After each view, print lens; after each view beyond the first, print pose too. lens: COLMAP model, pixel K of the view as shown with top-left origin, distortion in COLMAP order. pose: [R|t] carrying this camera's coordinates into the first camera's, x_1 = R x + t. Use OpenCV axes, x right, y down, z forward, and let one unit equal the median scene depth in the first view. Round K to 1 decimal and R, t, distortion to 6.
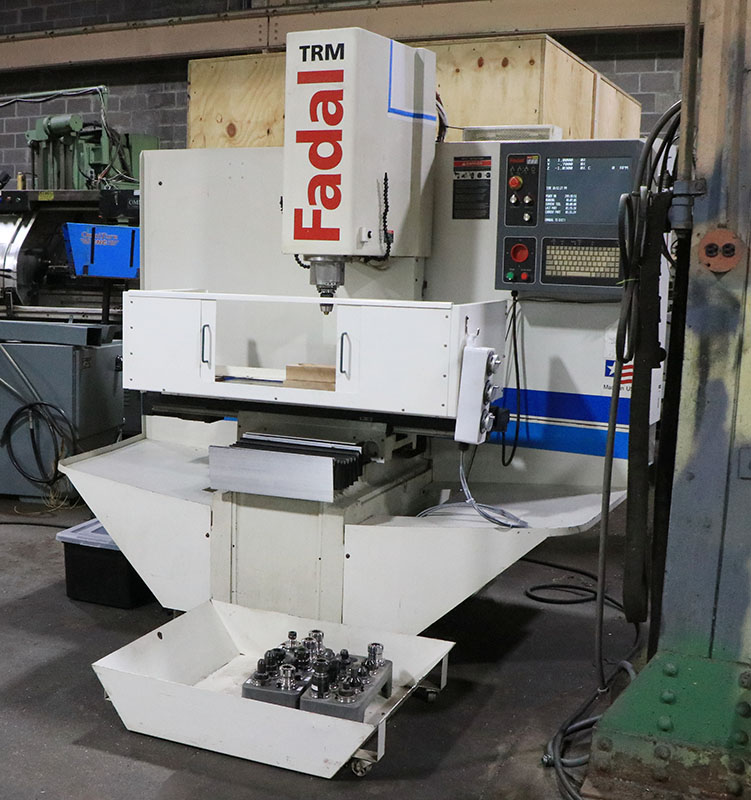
lens RADIAL K [[1003.4, 0, 375.5], [0, 1003.4, 400.0], [0, 0, 1]] dist [-0.125365, 0.004730]
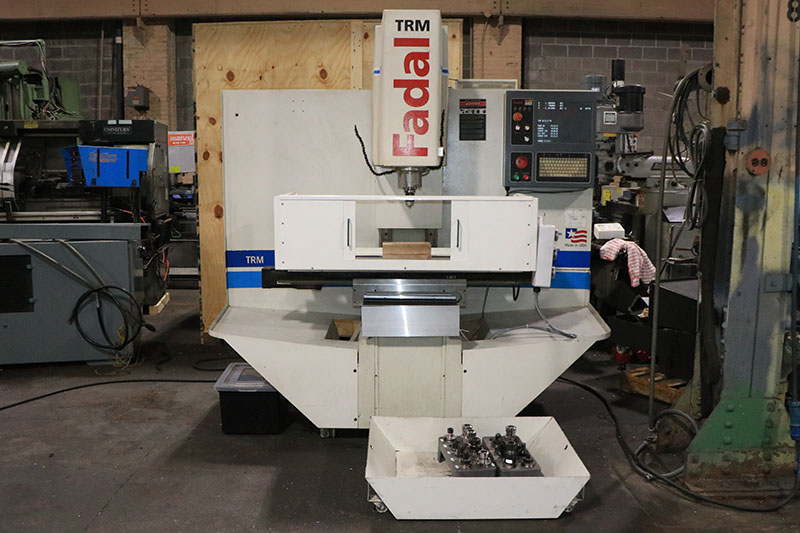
lens RADIAL K [[663.9, 0, 400.7], [0, 663.9, 261.1], [0, 0, 1]] dist [-0.155791, 0.112901]
pose [[0.927004, -0.074240, 0.367629, -0.428703], [0.071348, 0.997220, 0.021472, -0.030705], [-0.368202, 0.006325, 0.929724, 0.123315]]
